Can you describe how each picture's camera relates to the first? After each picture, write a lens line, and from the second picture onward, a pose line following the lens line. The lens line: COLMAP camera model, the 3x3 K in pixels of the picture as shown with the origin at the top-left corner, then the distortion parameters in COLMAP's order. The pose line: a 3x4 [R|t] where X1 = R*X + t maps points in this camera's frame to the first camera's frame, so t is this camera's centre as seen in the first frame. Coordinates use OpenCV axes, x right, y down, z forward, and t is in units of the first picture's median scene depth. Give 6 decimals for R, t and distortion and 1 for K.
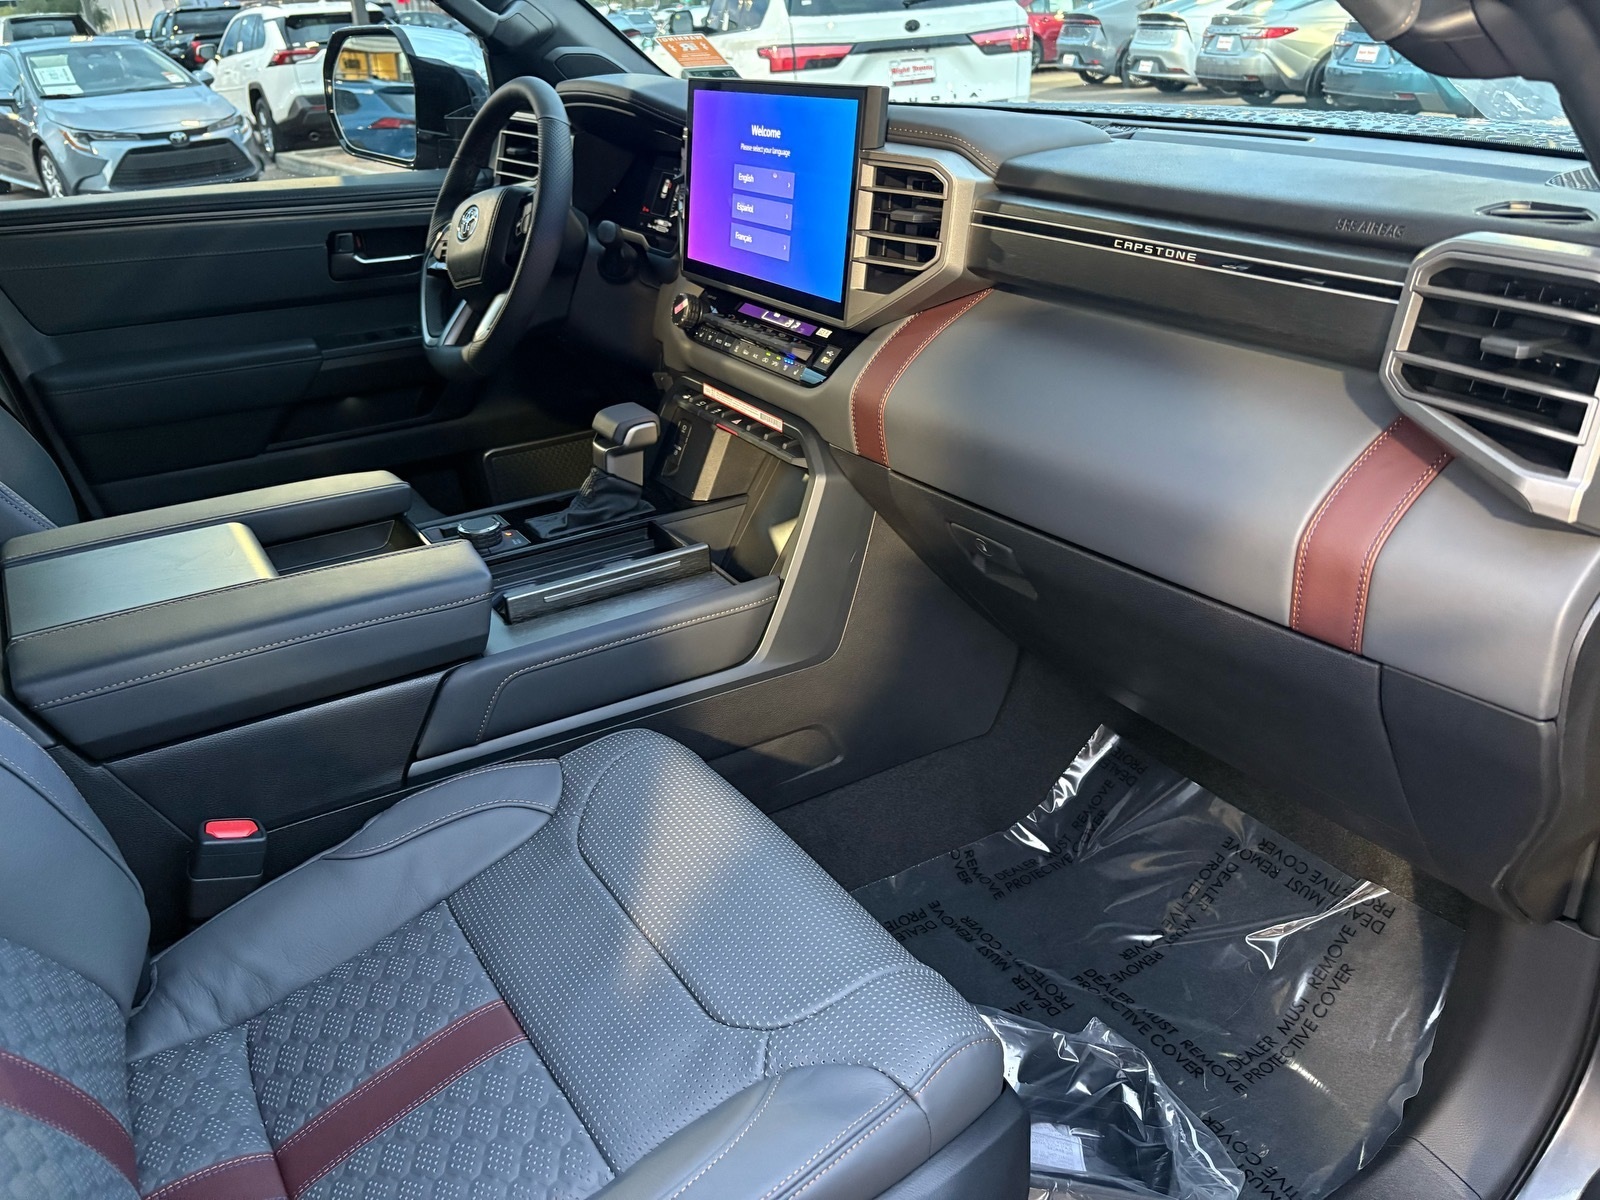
lens RADIAL K [[1203.1, 0, 800.0], [0, 1203.1, 600.0], [0, 0, 1]] dist [-0.007265, 0.001220]
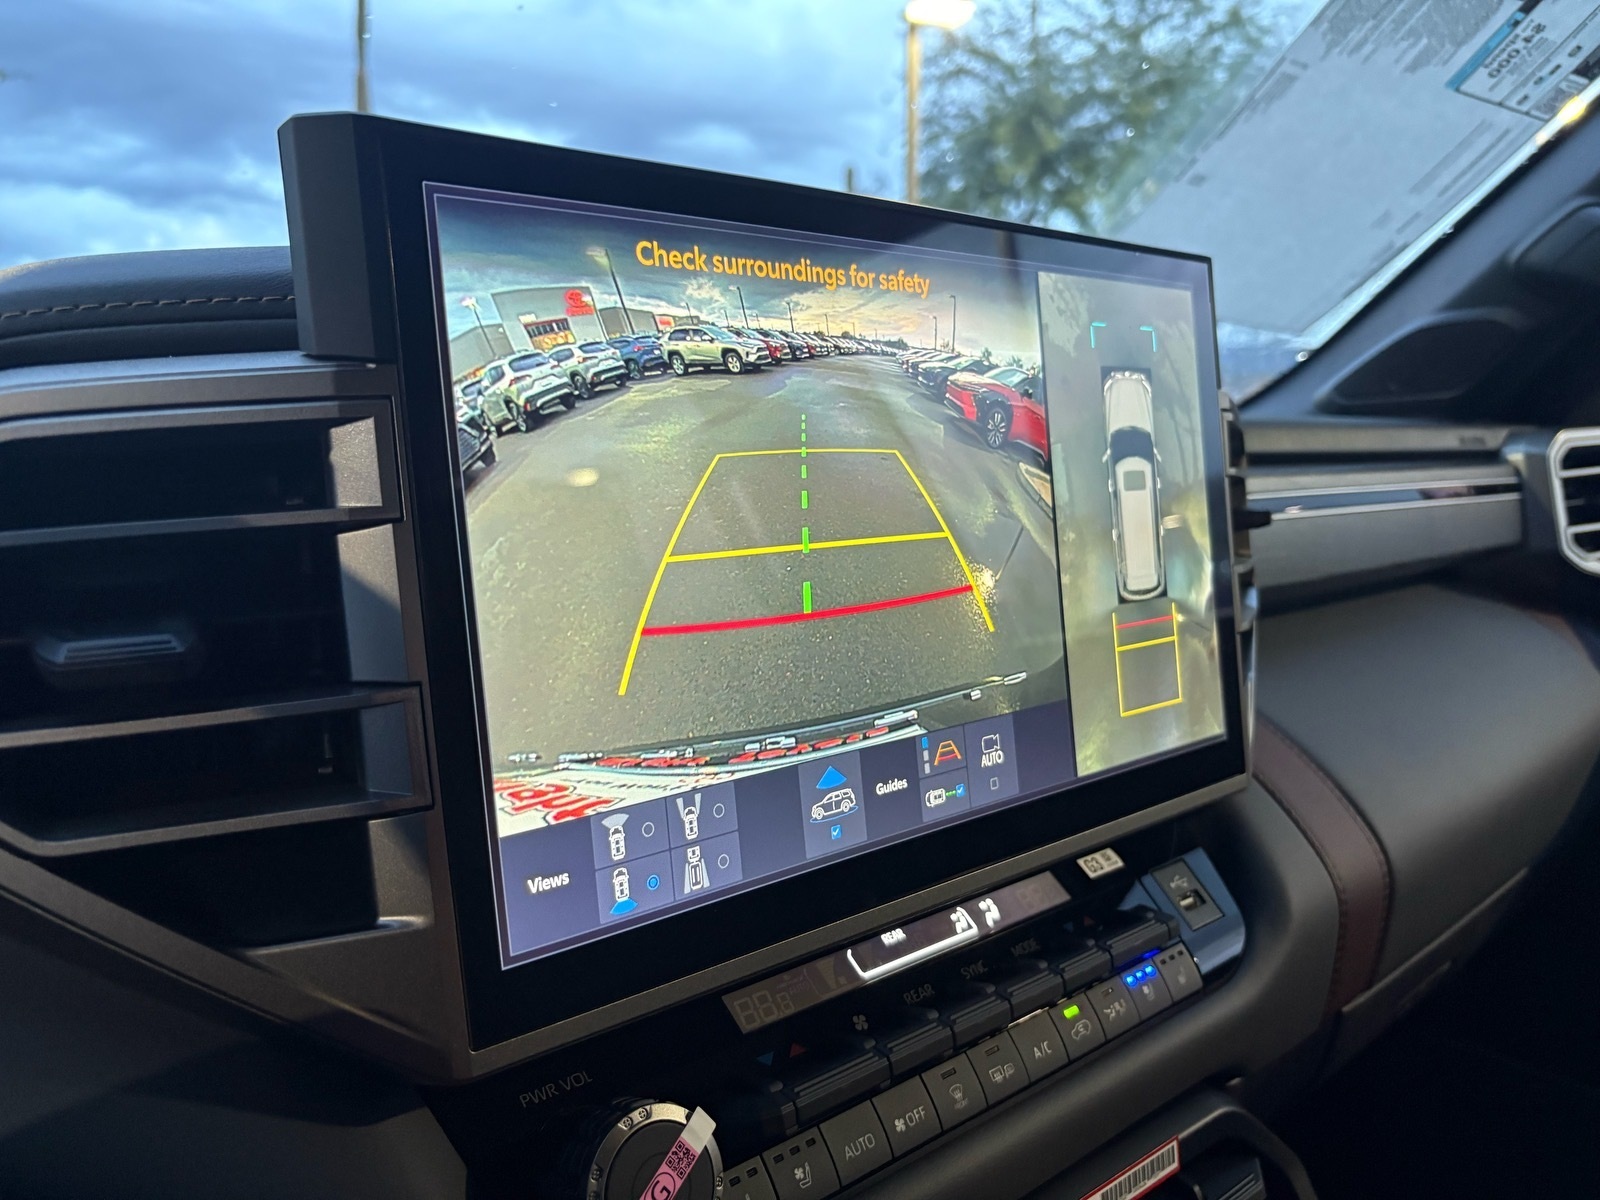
lens RADIAL K [[1253.6, 0, 820.2], [0, 1253.6, 601.2], [0, 0, 1]] dist [0.030783, -0.050326]
pose [[-0.162318, -0.126558, 0.978589, -0.308934], [0.429432, 0.883835, 0.185534, -0.367860], [-0.888392, 0.450353, -0.089114, 0.977992]]
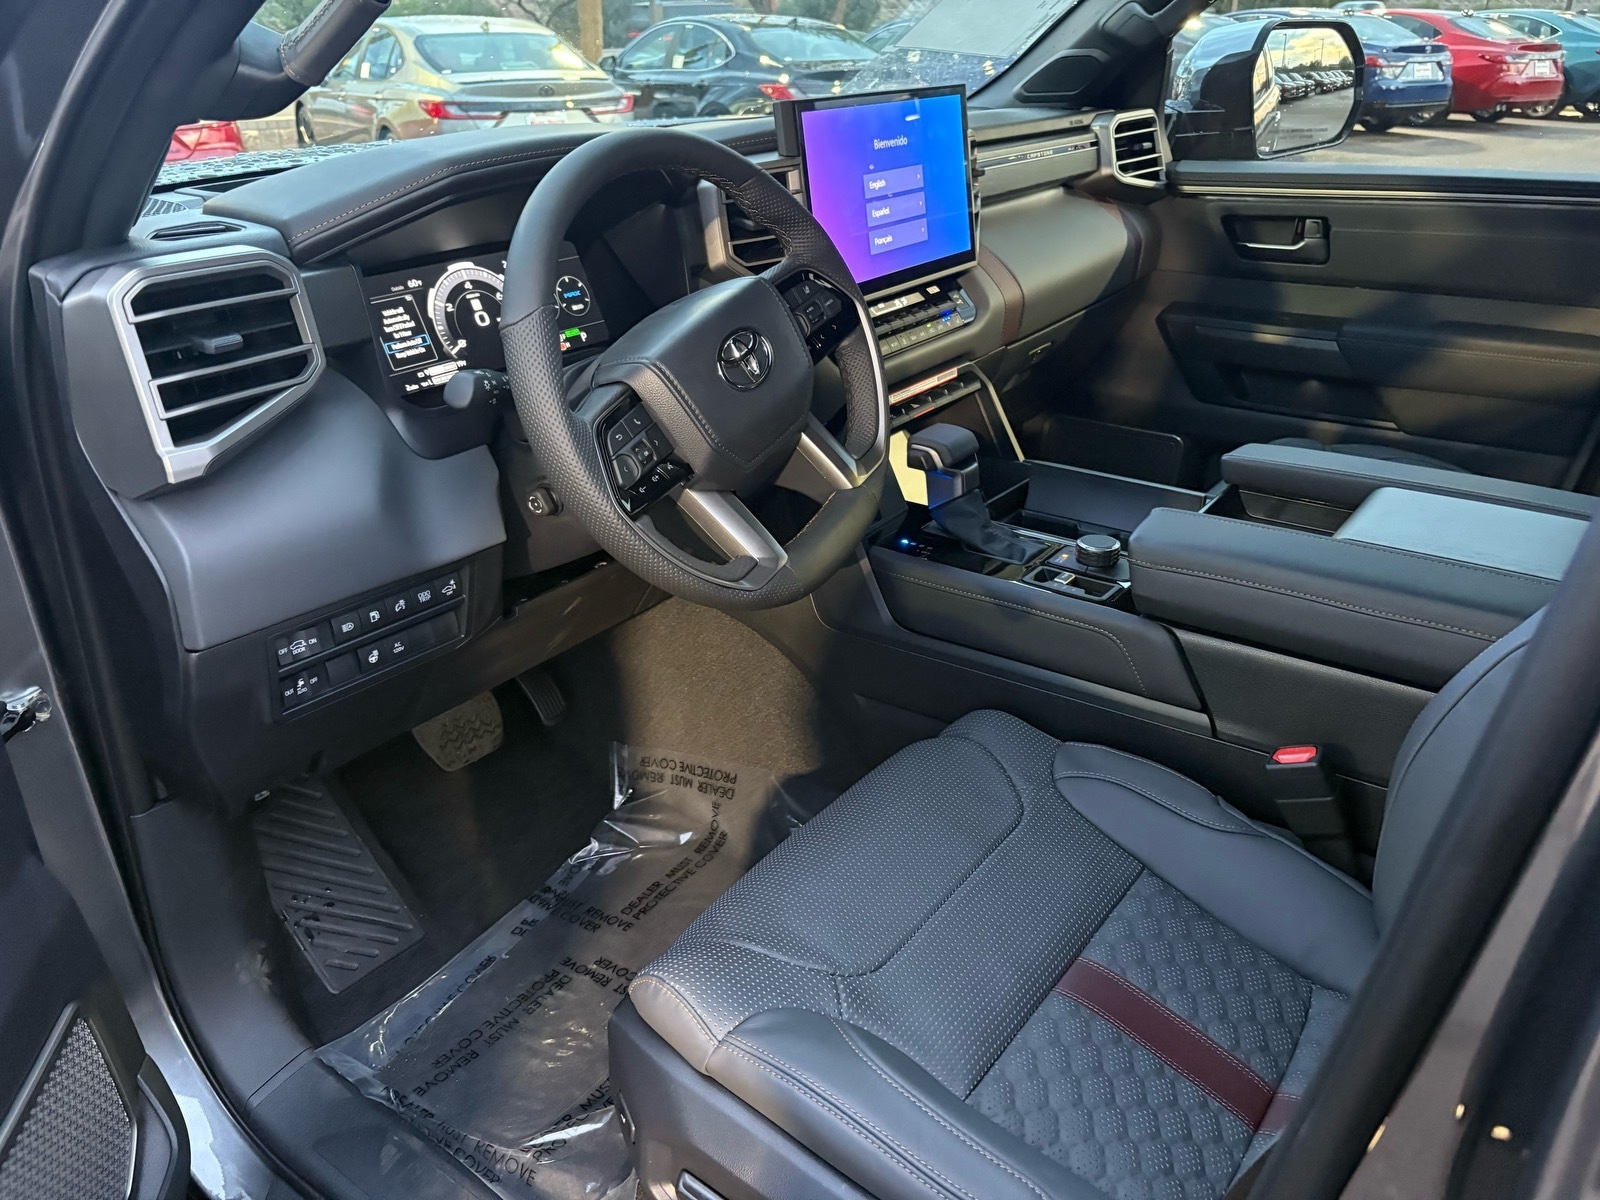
lens RADIAL K [[1277.5, 0, 800.0], [0, 1277.5, 600.0], [0, 0, 1]] dist [0.048159, -0.072104]
pose [[-0.349647, -0.376980, 0.857691, -1.054820], [0.421318, 0.754413, 0.503341, -0.630181], [-0.836802, 0.537352, -0.104949, 1.287265]]
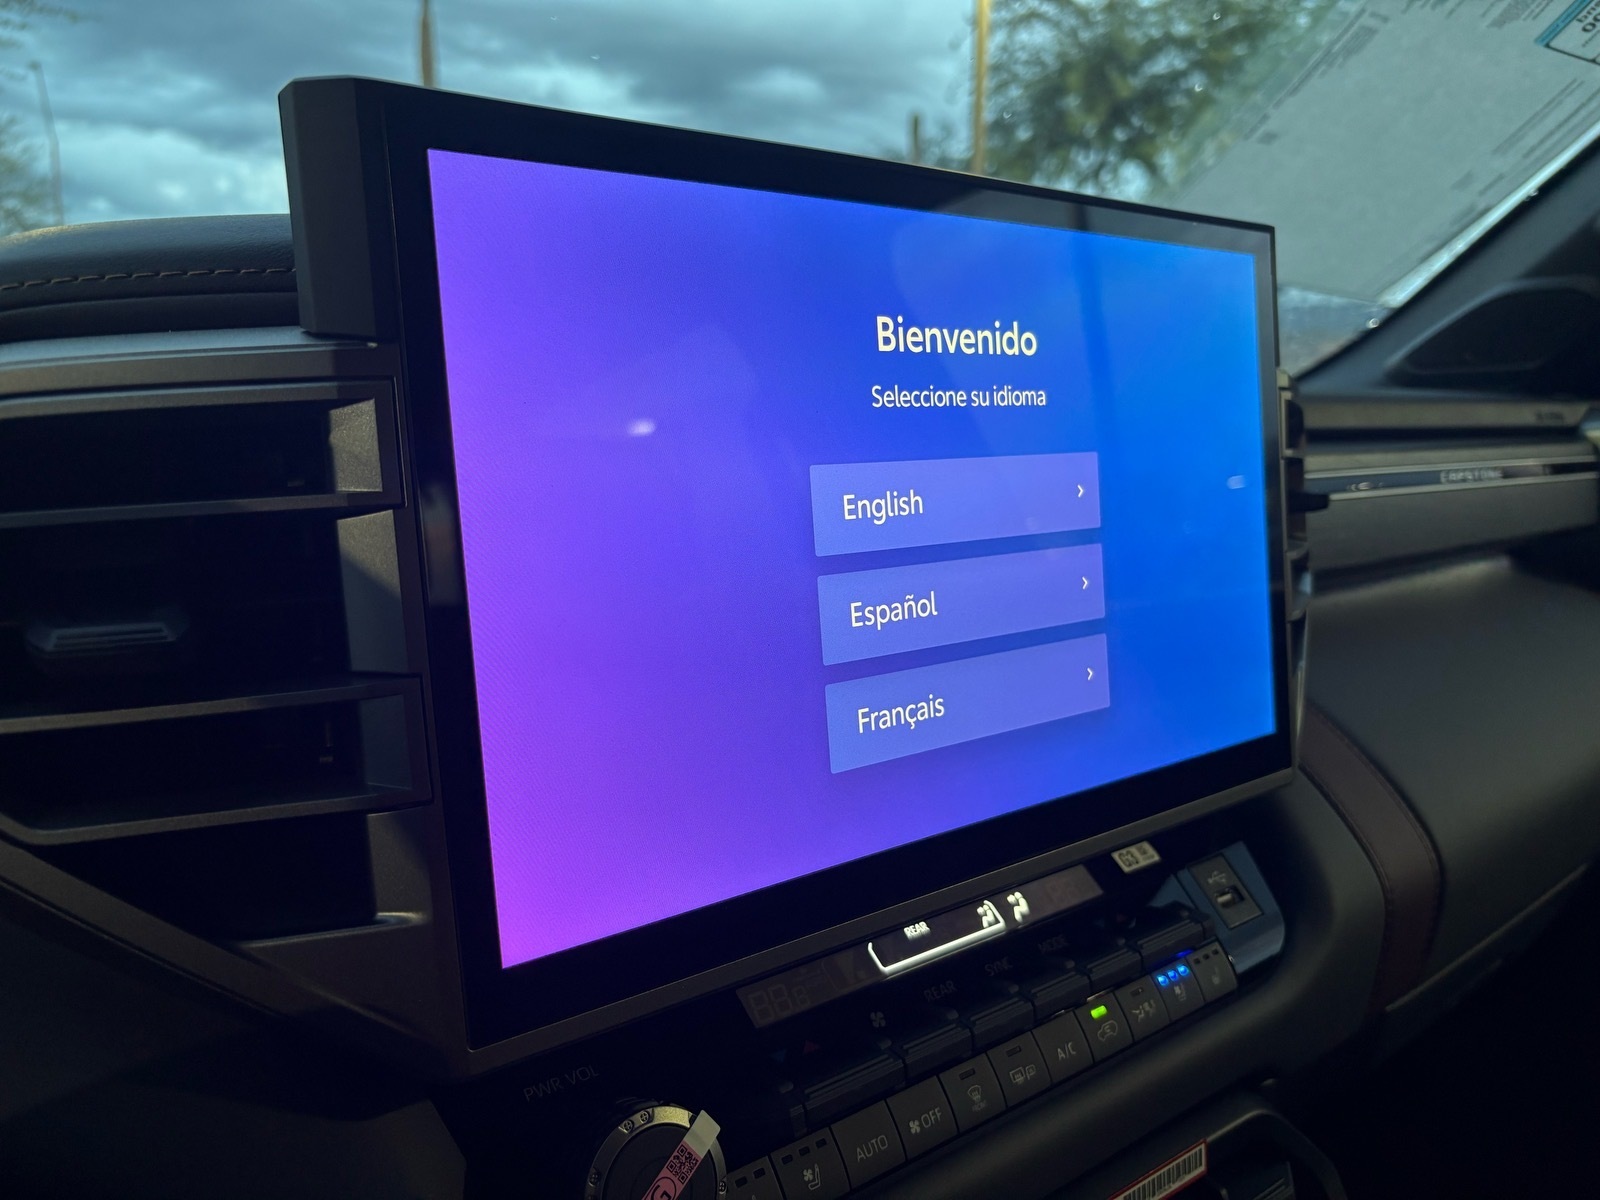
lens RADIAL K [[1253.6, 0, 820.2], [0, 1253.6, 601.2], [0, 0, 1]] dist [0.030783, -0.050326]
pose [[-0.115748, -0.166507, 0.979223, -0.299308], [0.417672, 0.886296, 0.200076, -0.369725], [-0.901195, 0.432152, -0.033042, 0.968284]]
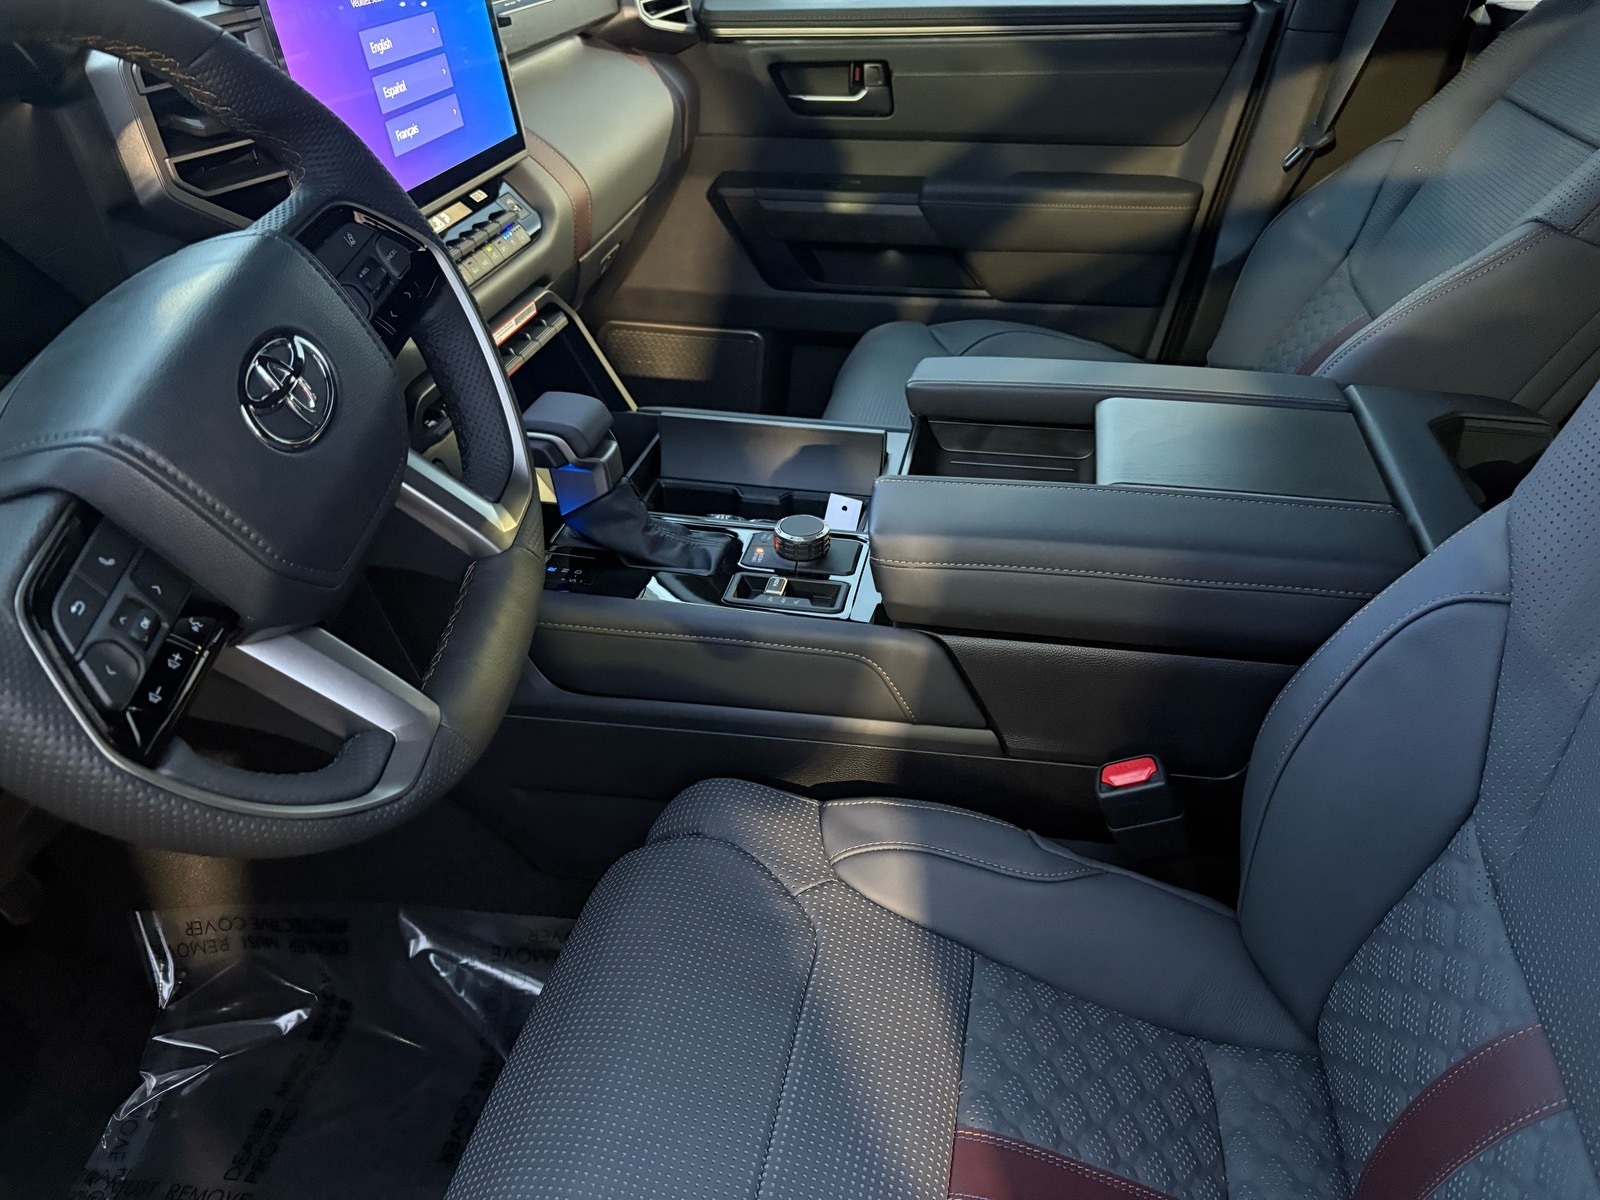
lens RADIAL K [[1253.6, 0, 820.2], [0, 1253.6, 601.2], [0, 0, 1]] dist [0.030783, -0.050326]
pose [[-0.726774, -0.349751, 0.591163, -0.721644], [0.303308, 0.608787, 0.733064, -0.574768], [-0.616282, 0.712076, -0.336368, 1.236769]]
